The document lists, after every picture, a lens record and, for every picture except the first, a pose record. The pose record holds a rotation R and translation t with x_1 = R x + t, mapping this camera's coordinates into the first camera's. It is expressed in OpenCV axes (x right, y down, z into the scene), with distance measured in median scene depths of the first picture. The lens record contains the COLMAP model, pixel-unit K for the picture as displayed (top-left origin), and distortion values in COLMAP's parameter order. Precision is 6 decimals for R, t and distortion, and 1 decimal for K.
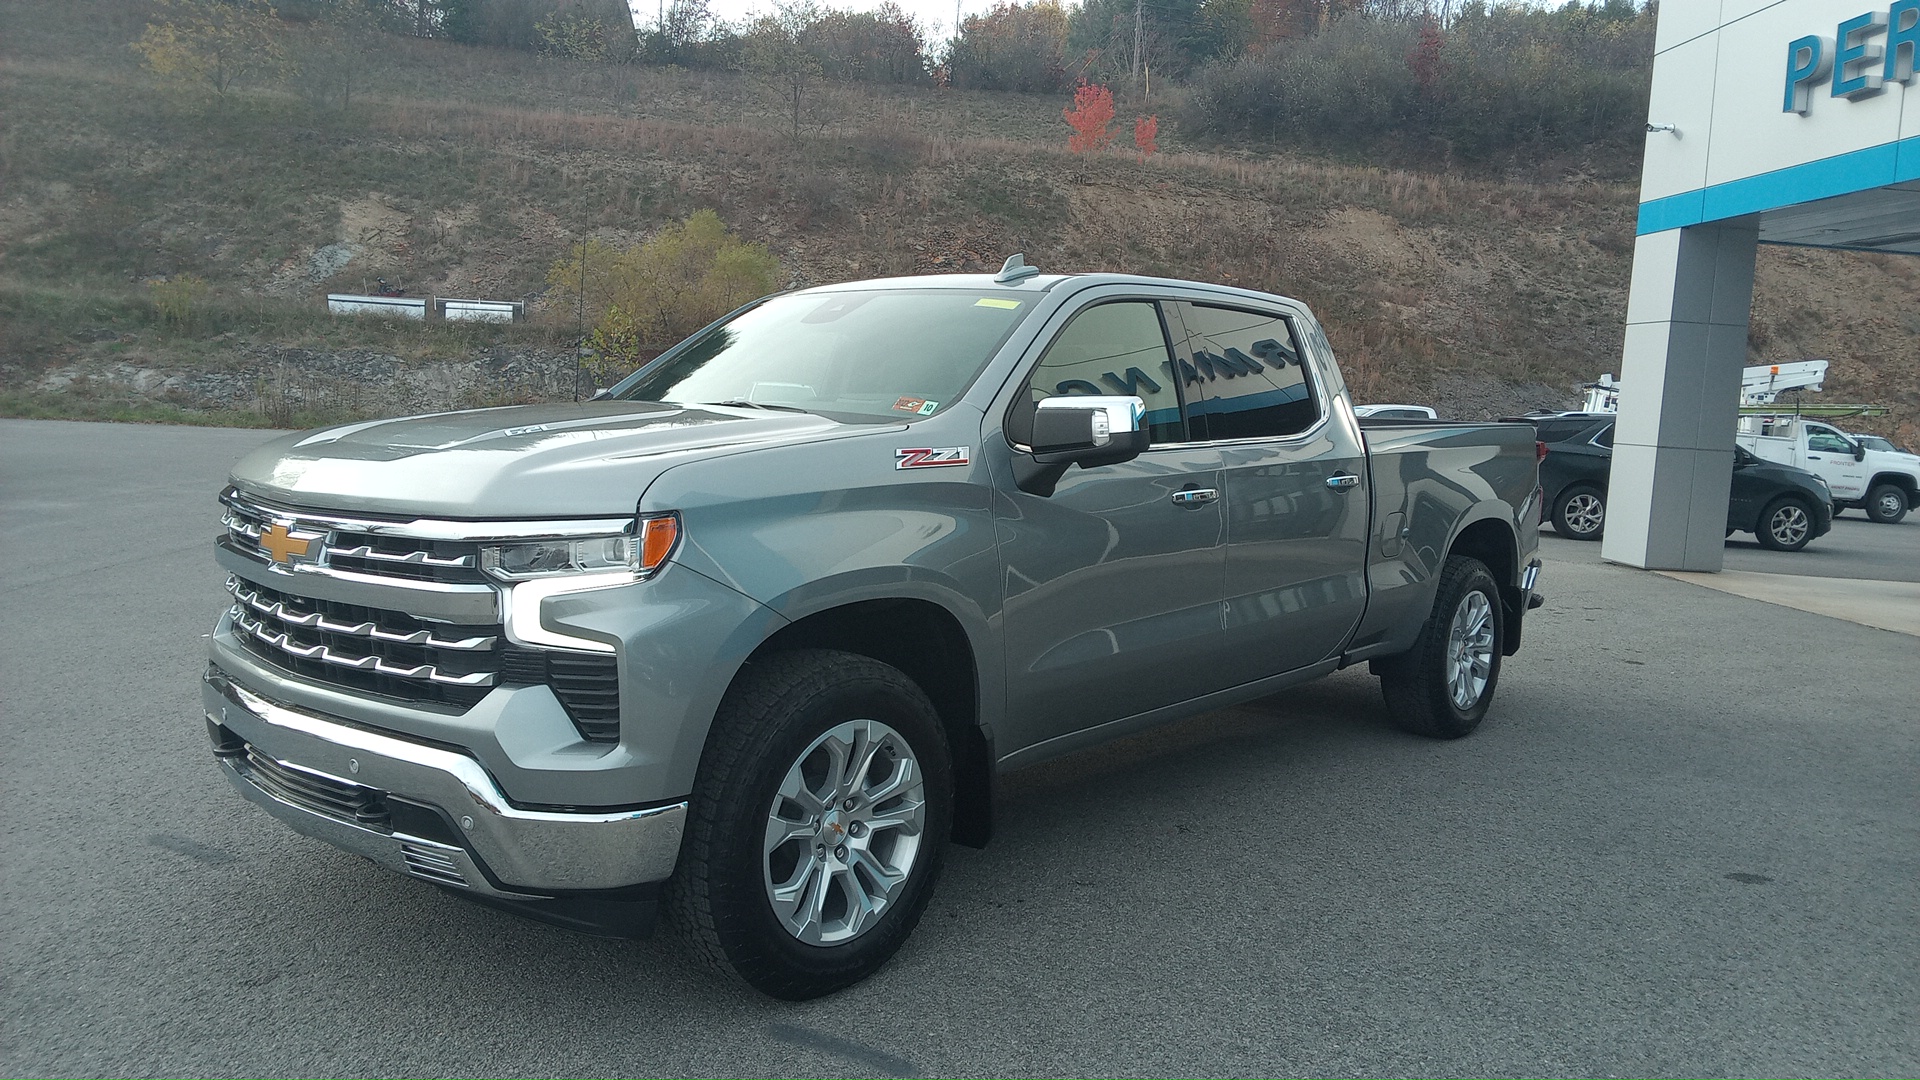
lens RADIAL K [[1458.6, 0, 940.3], [0, 1458.6, 543.1], [0, 0, 1]] dist [0.024941, -0.028421]
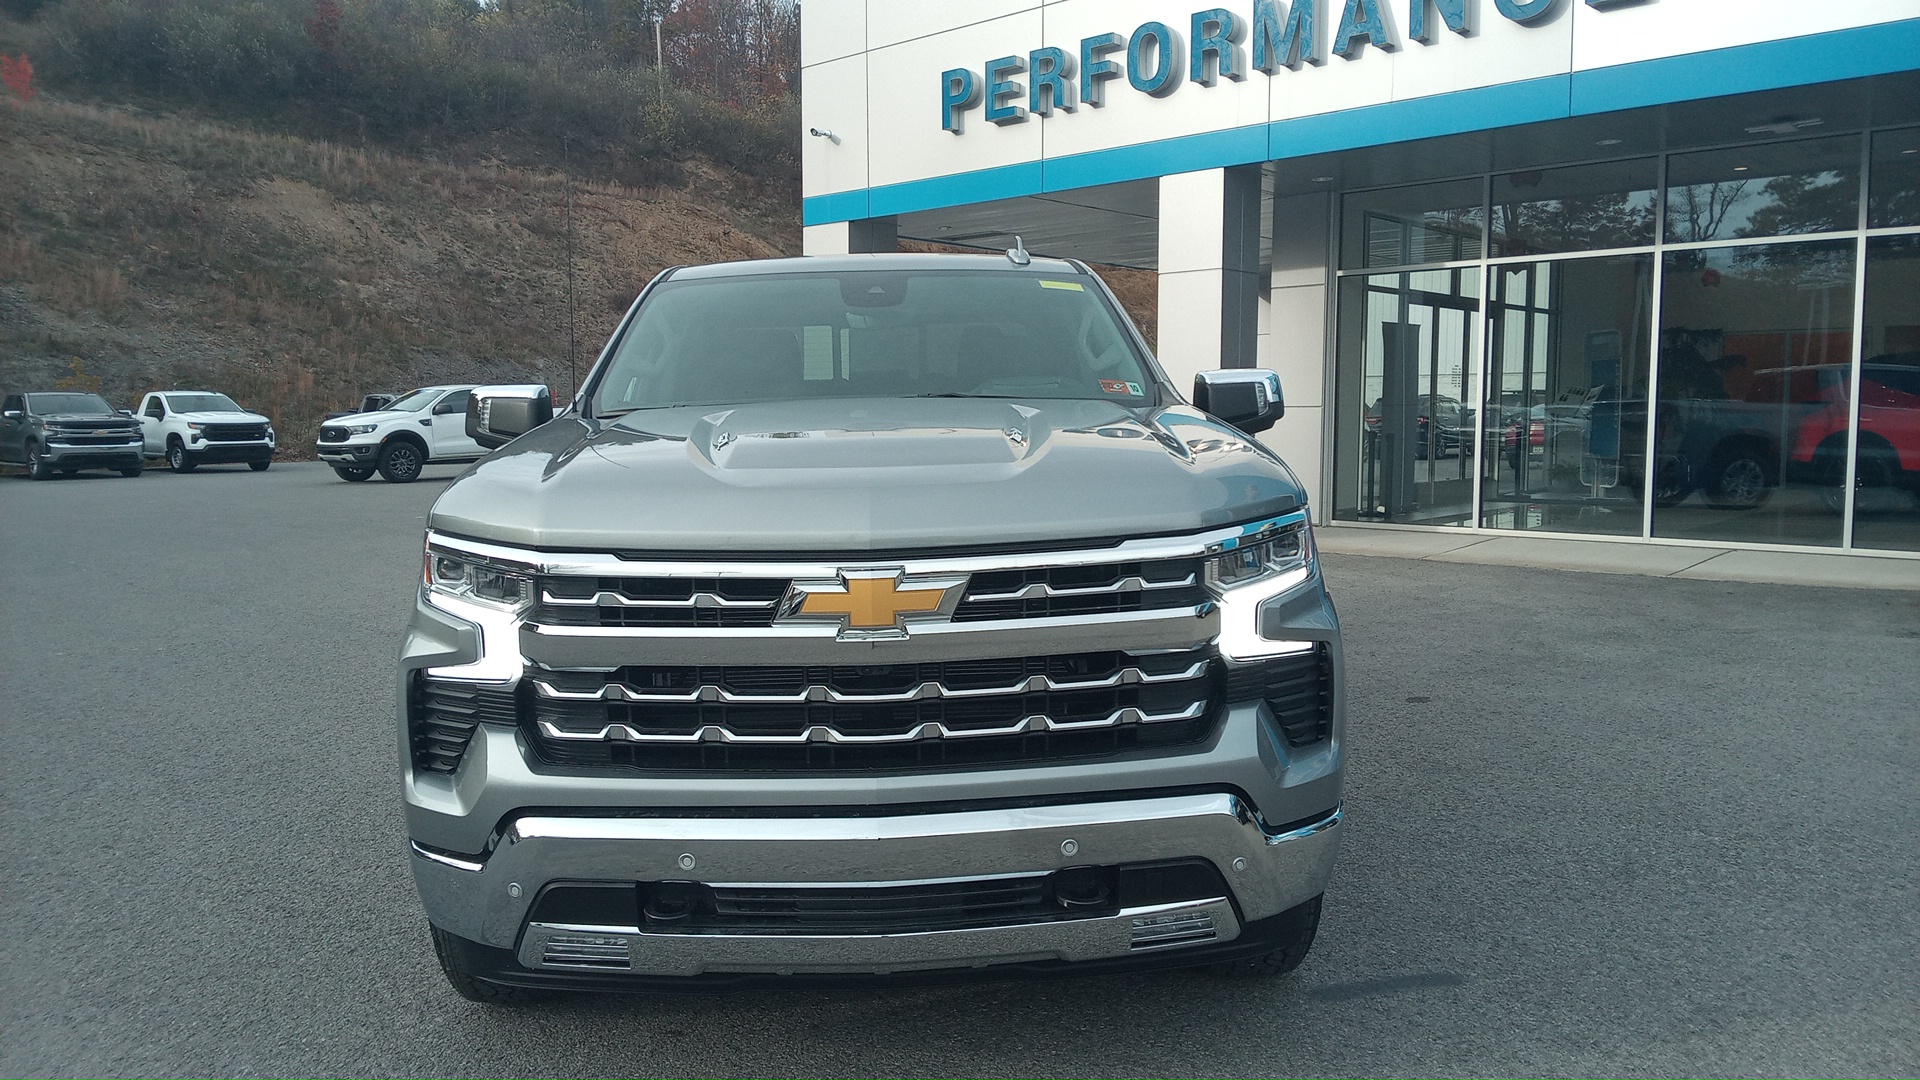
lens RADIAL K [[1416.8, 0, 964.7], [0, 1416.8, 584.6], [0, 0, 1]] dist [0.038300, -0.056859]
pose [[0.708198, -0.139622, 0.692071, -0.110081], [0.107027, 0.990153, 0.090238, -0.008281], [-0.697855, 0.010164, 0.716167, 0.052940]]
